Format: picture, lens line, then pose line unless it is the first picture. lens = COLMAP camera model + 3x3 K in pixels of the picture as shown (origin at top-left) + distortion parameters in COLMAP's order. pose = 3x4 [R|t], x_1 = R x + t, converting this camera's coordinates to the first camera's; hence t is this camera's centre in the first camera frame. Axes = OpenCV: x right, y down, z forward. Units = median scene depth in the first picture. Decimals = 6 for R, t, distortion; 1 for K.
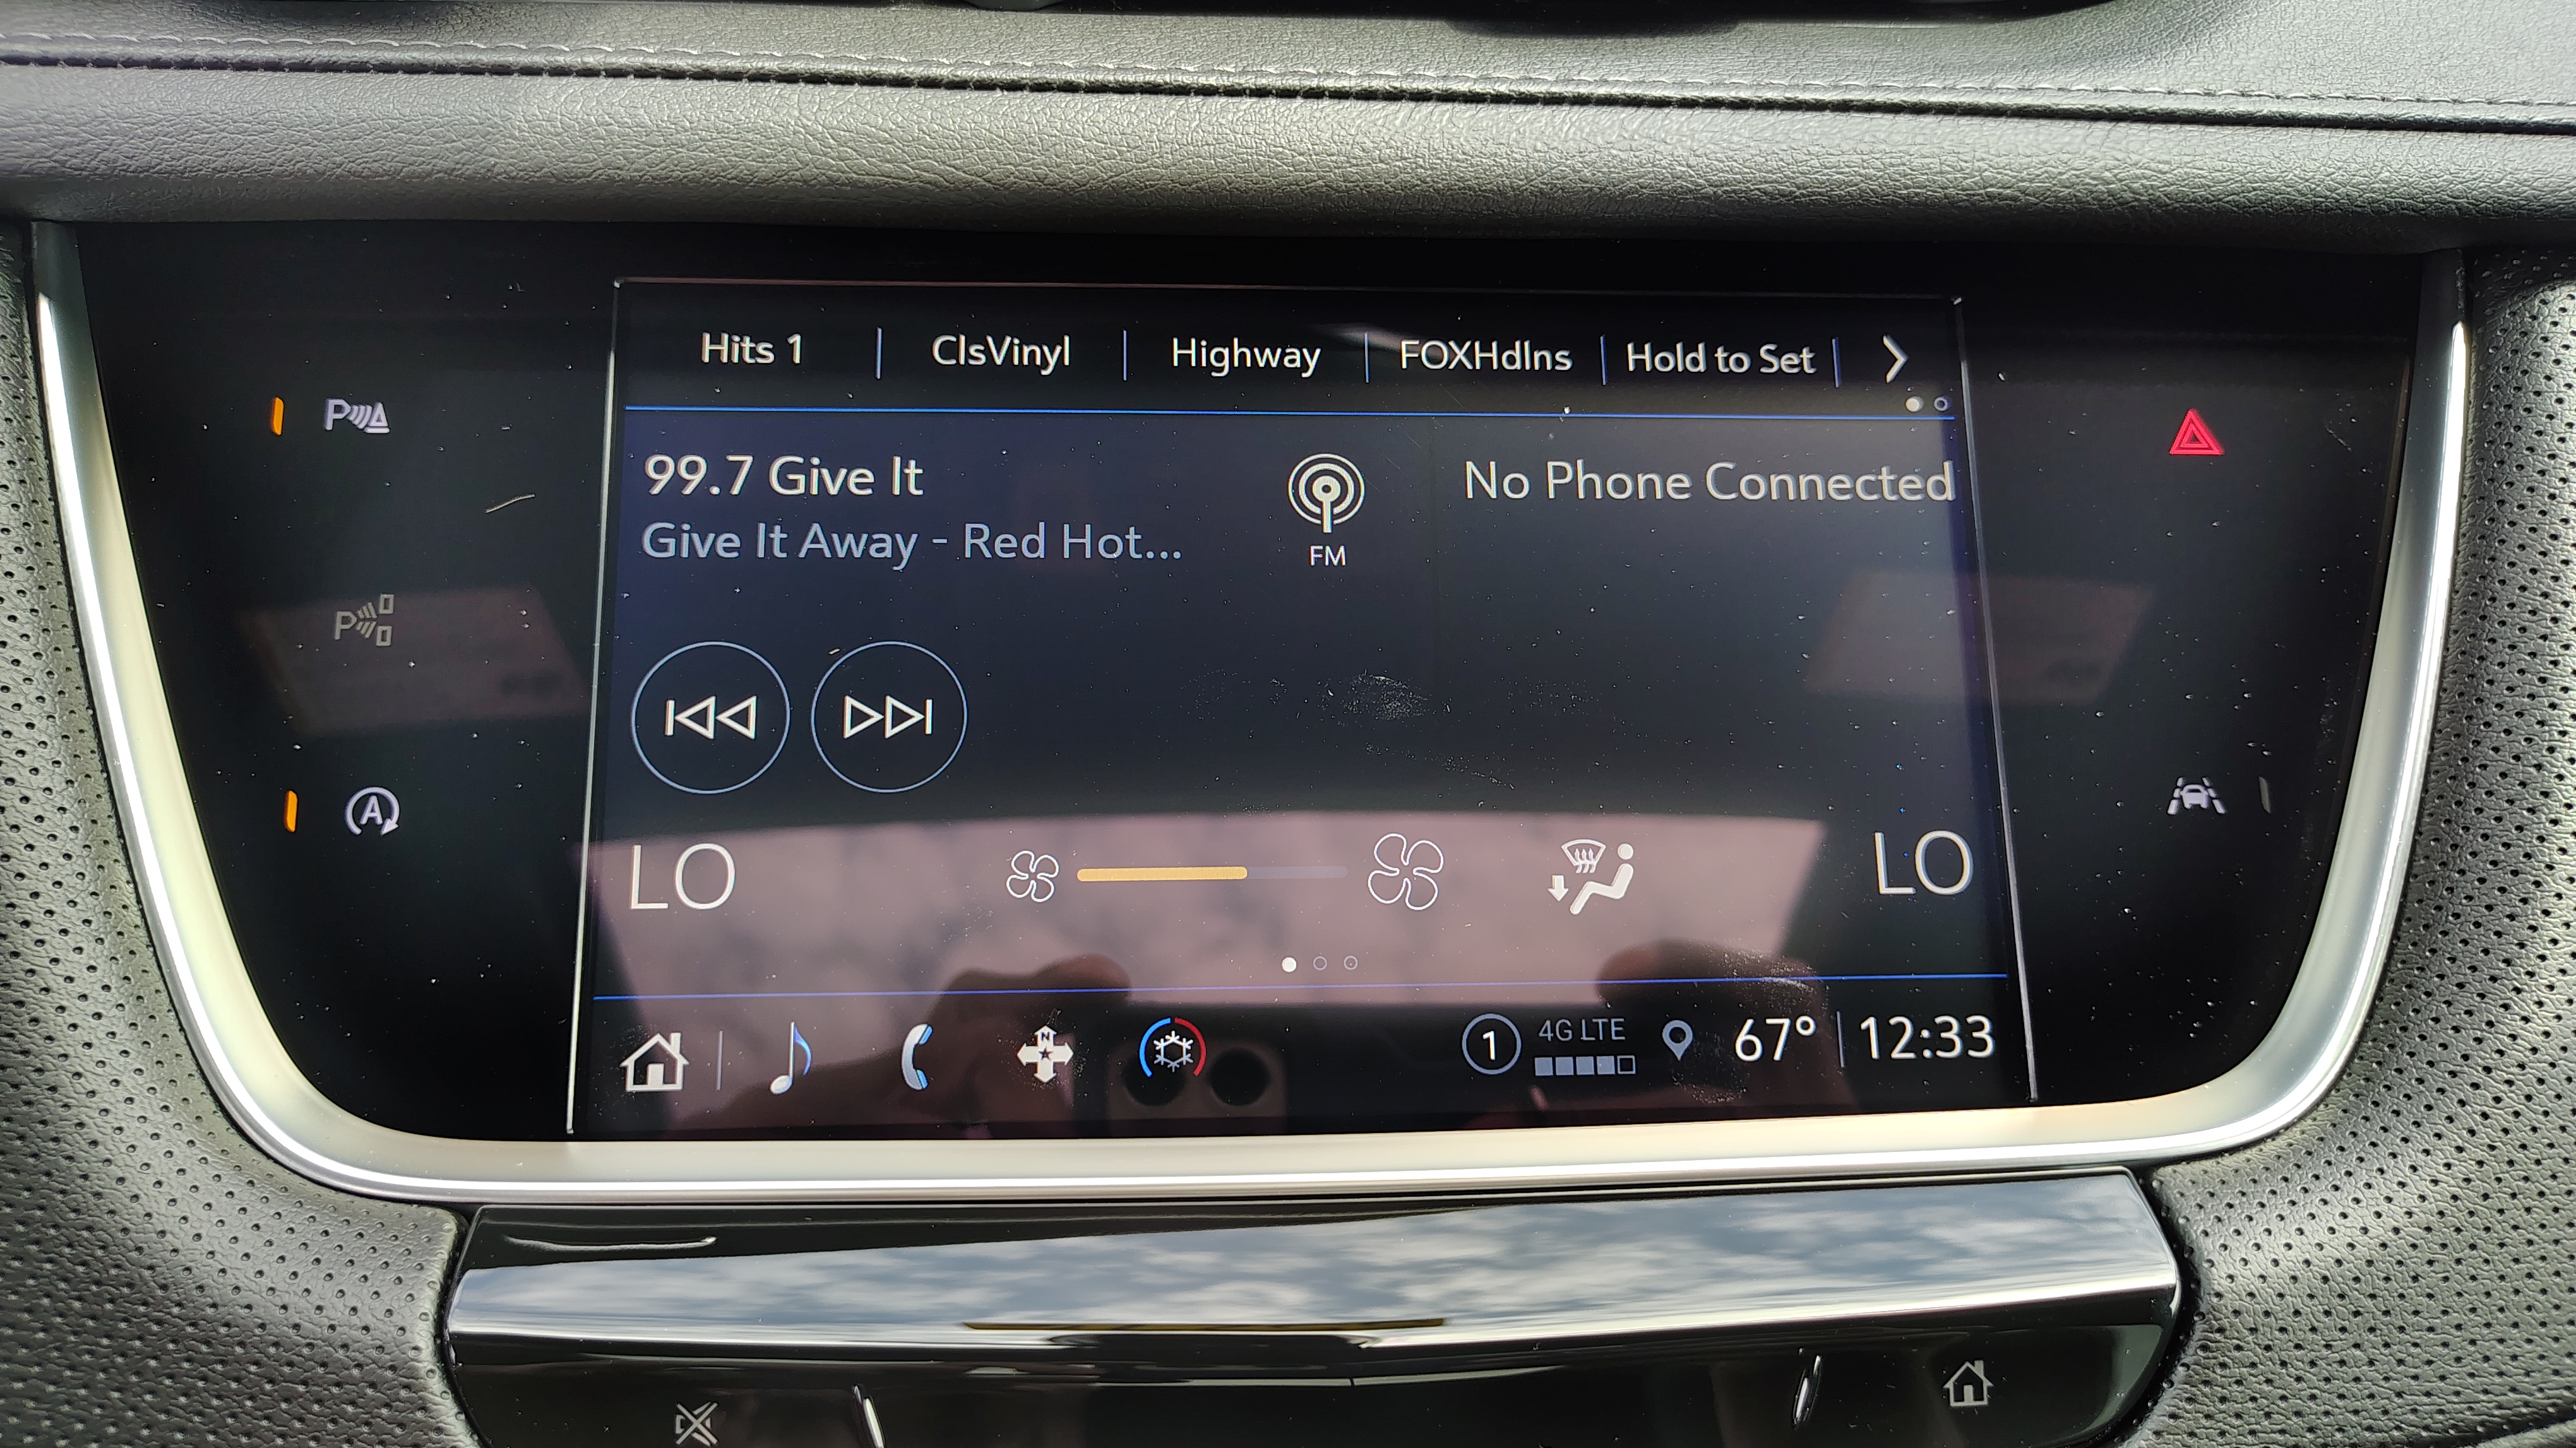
lens RADIAL K [[1784.6, 0, 1268.1], [0, 1784.6, 699.2], [0, 0, 1]] dist [0.023431, -0.040020]
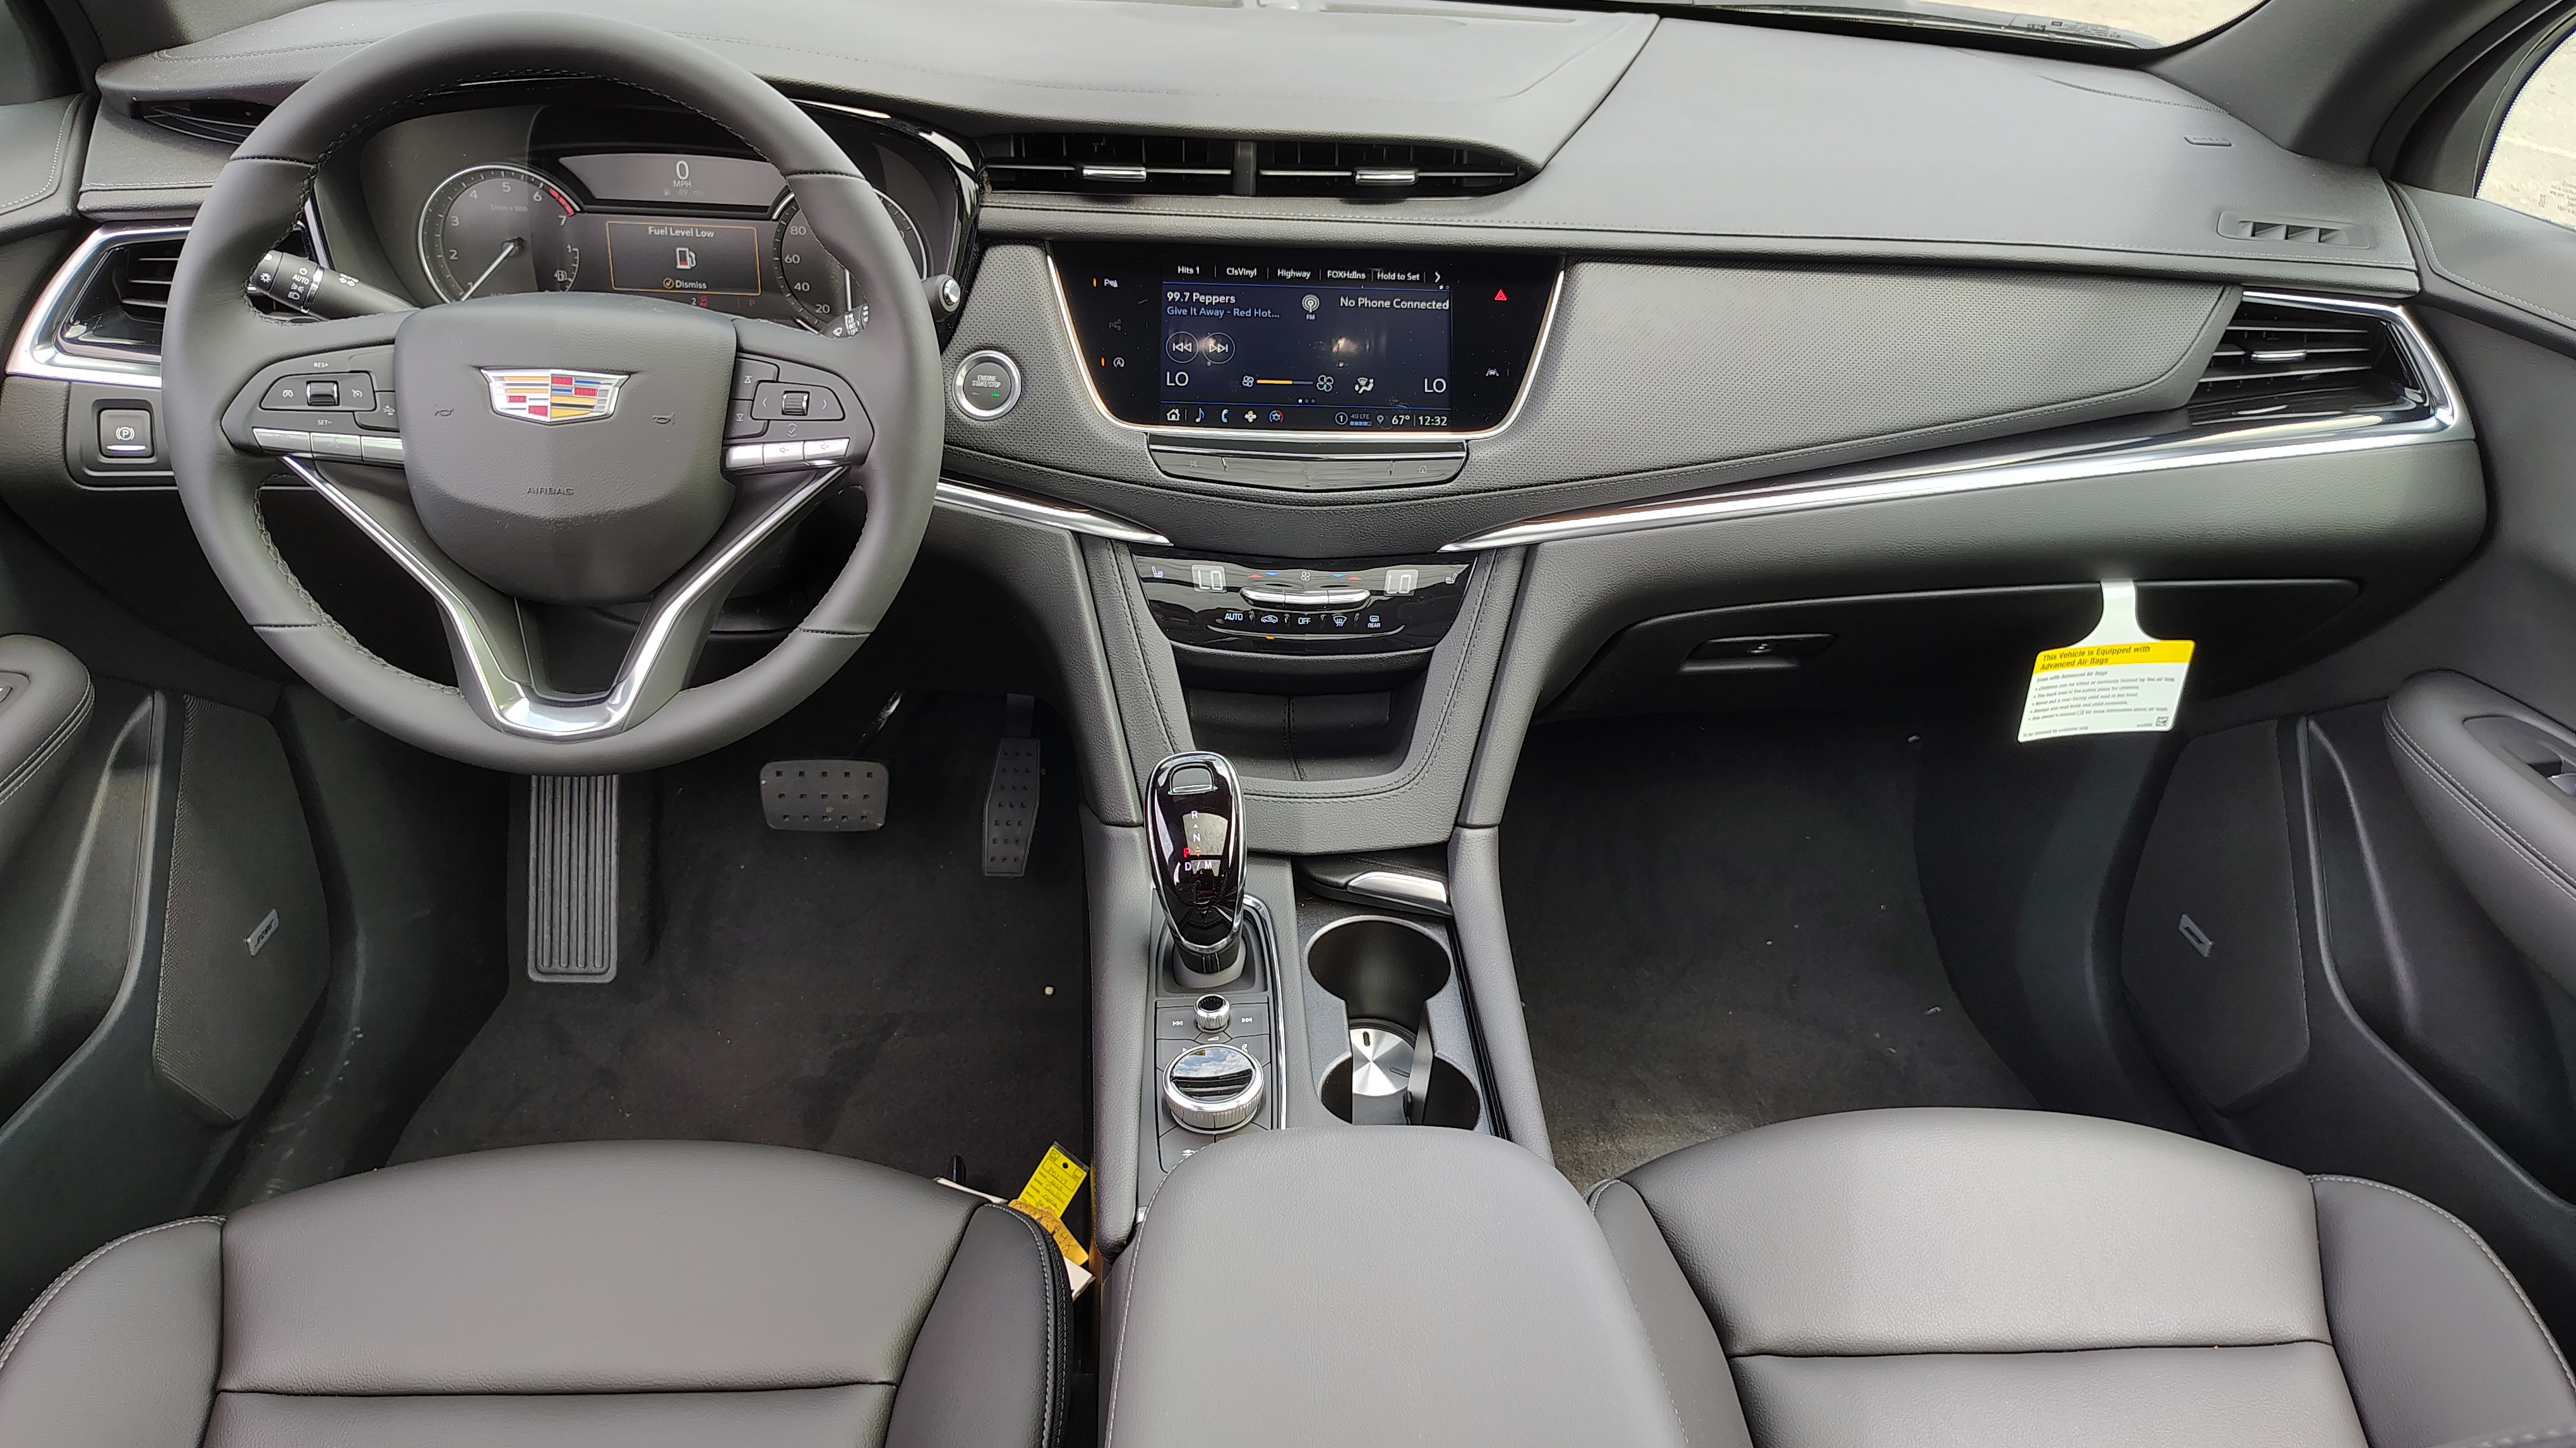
lens RADIAL K [[1784.6, 0, 1320.3], [0, 1784.6, 735.2], [0, 0, 1]] dist [0.023431, -0.040020]
pose [[0.999795, 0.019859, 0.004003, 0.063320], [-0.020101, 0.997030, 0.074339, 0.678726], [-0.002515, -0.074404, 0.997225, -3.841677]]
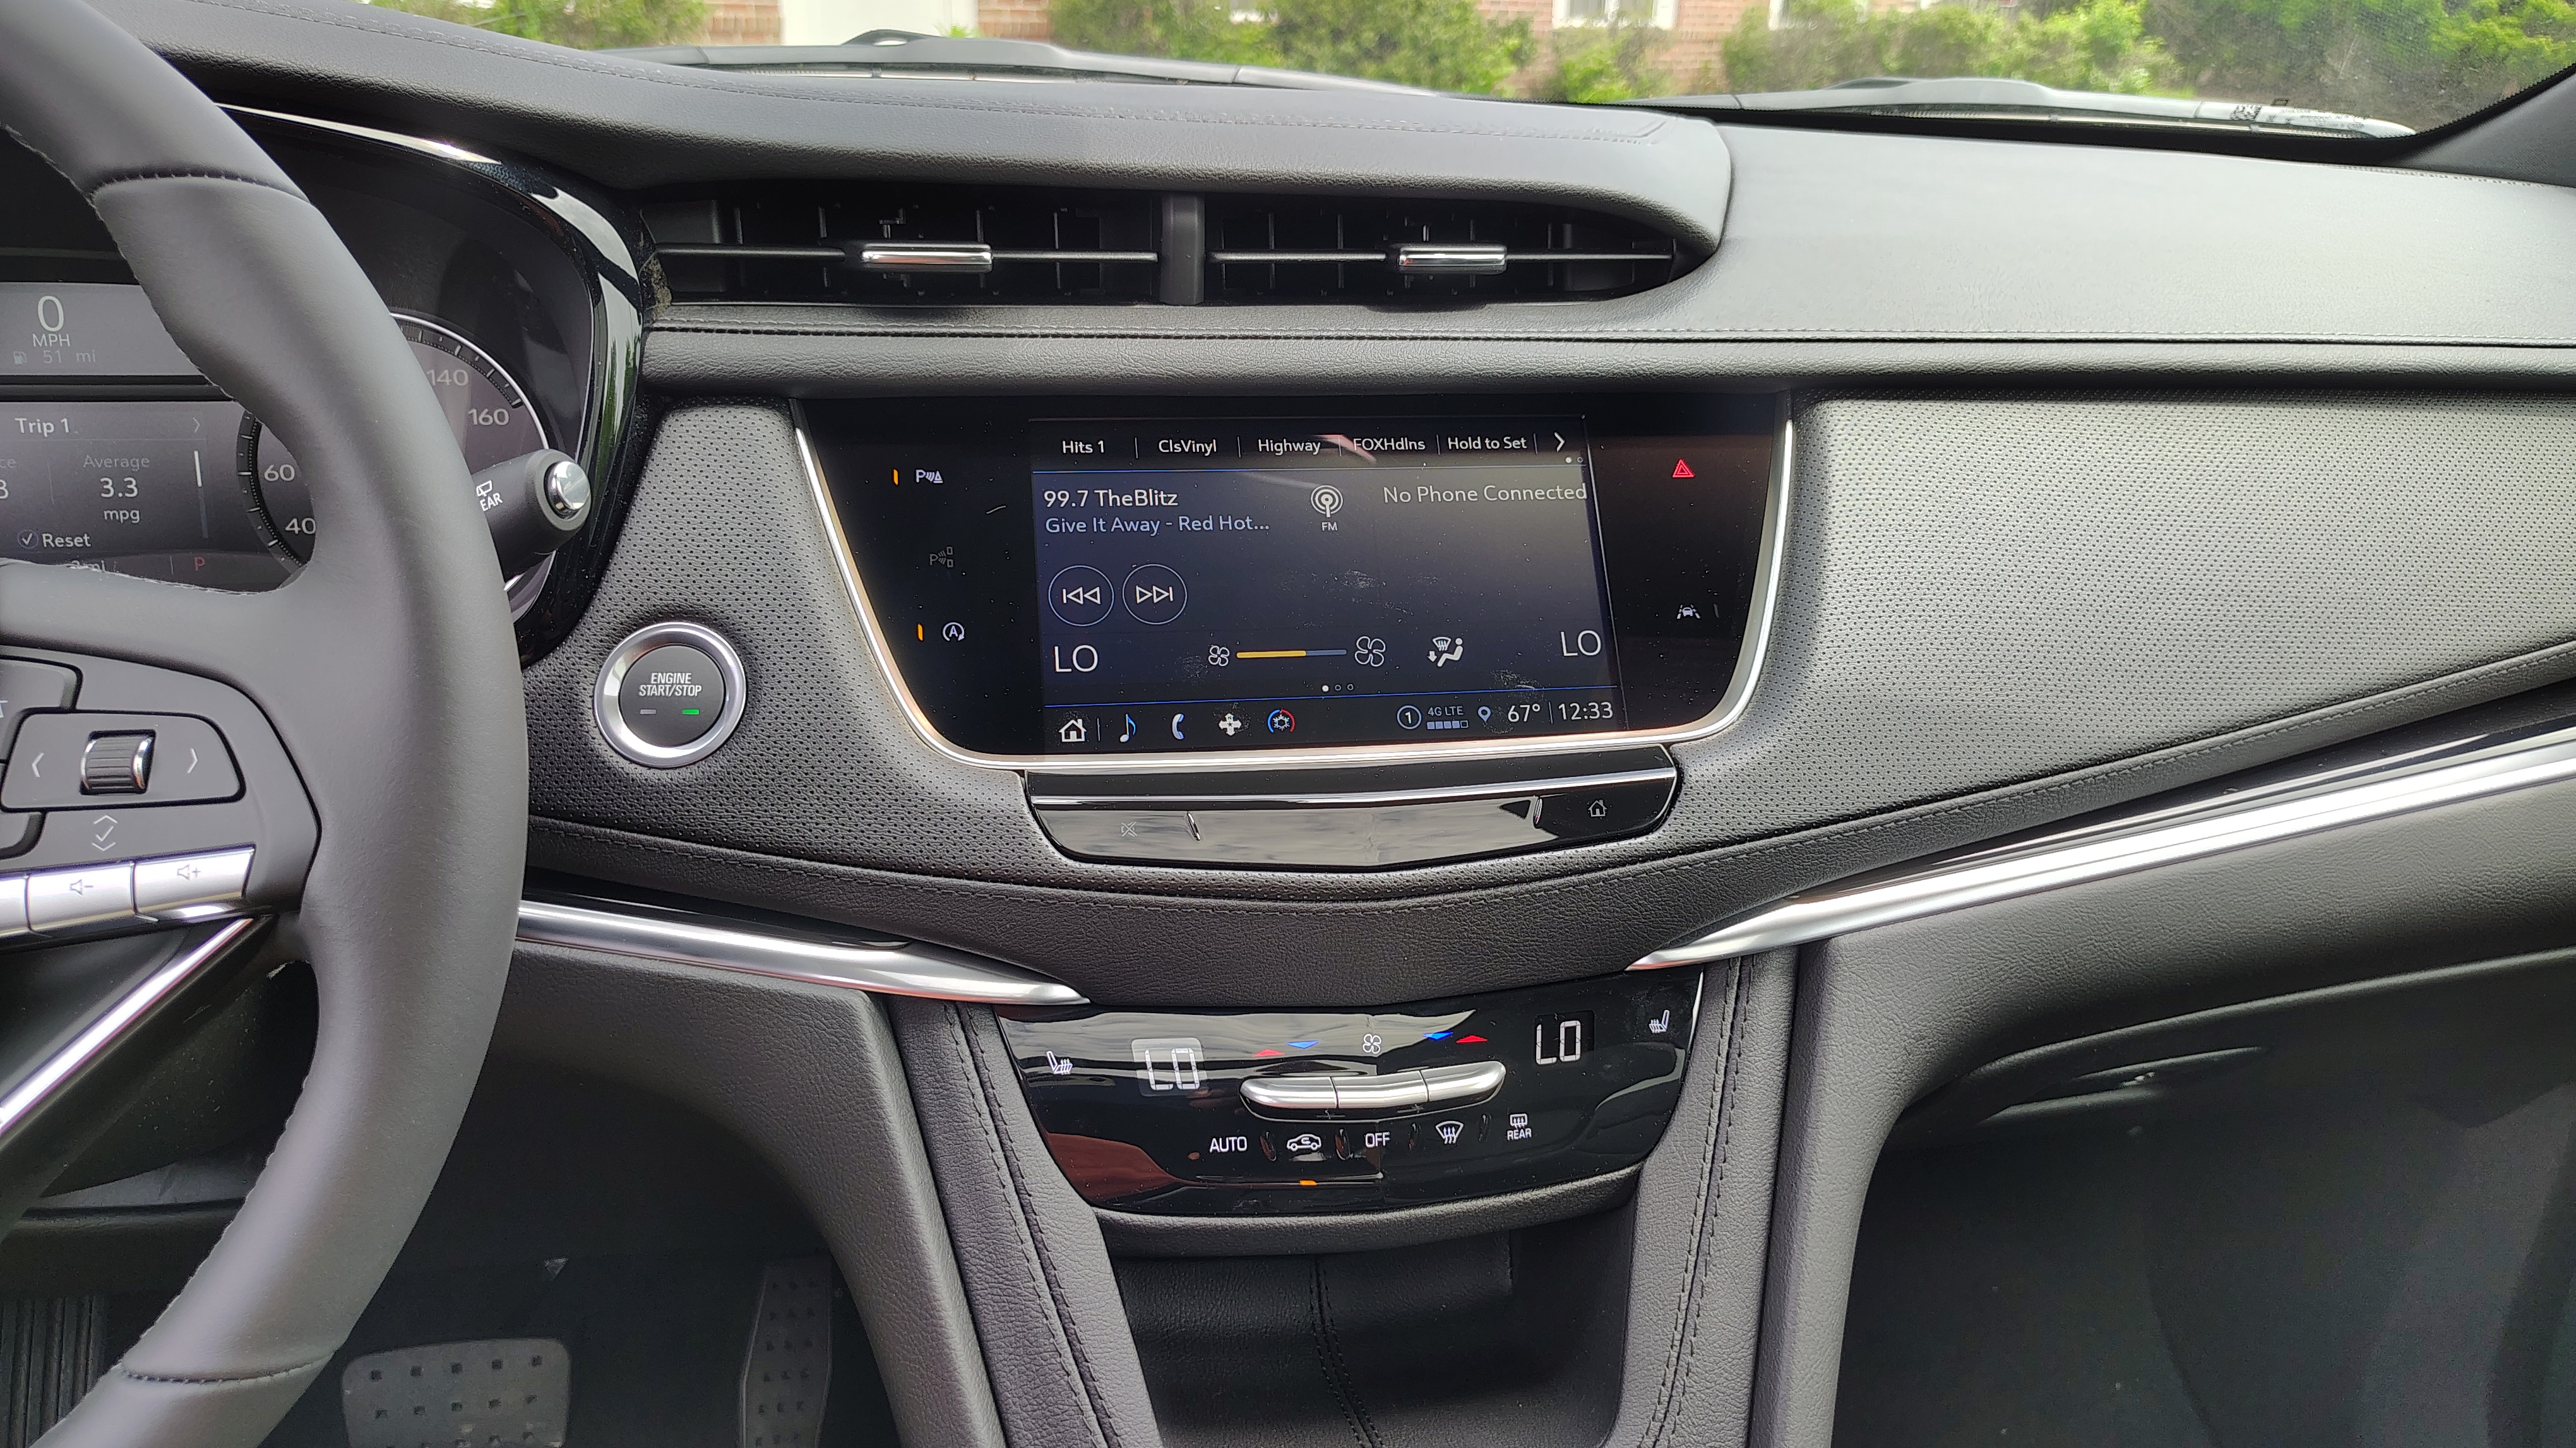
lens RADIAL K [[1784.6, 0, 1302.8], [0, 1784.6, 749.3], [0, 0, 1]] dist [0.023431, -0.040020]
pose [[0.993508, -0.042811, 0.105403, -0.271656], [0.051836, 0.995080, -0.084430, 0.424598], [-0.101270, 0.089346, 0.990839, -1.361483]]
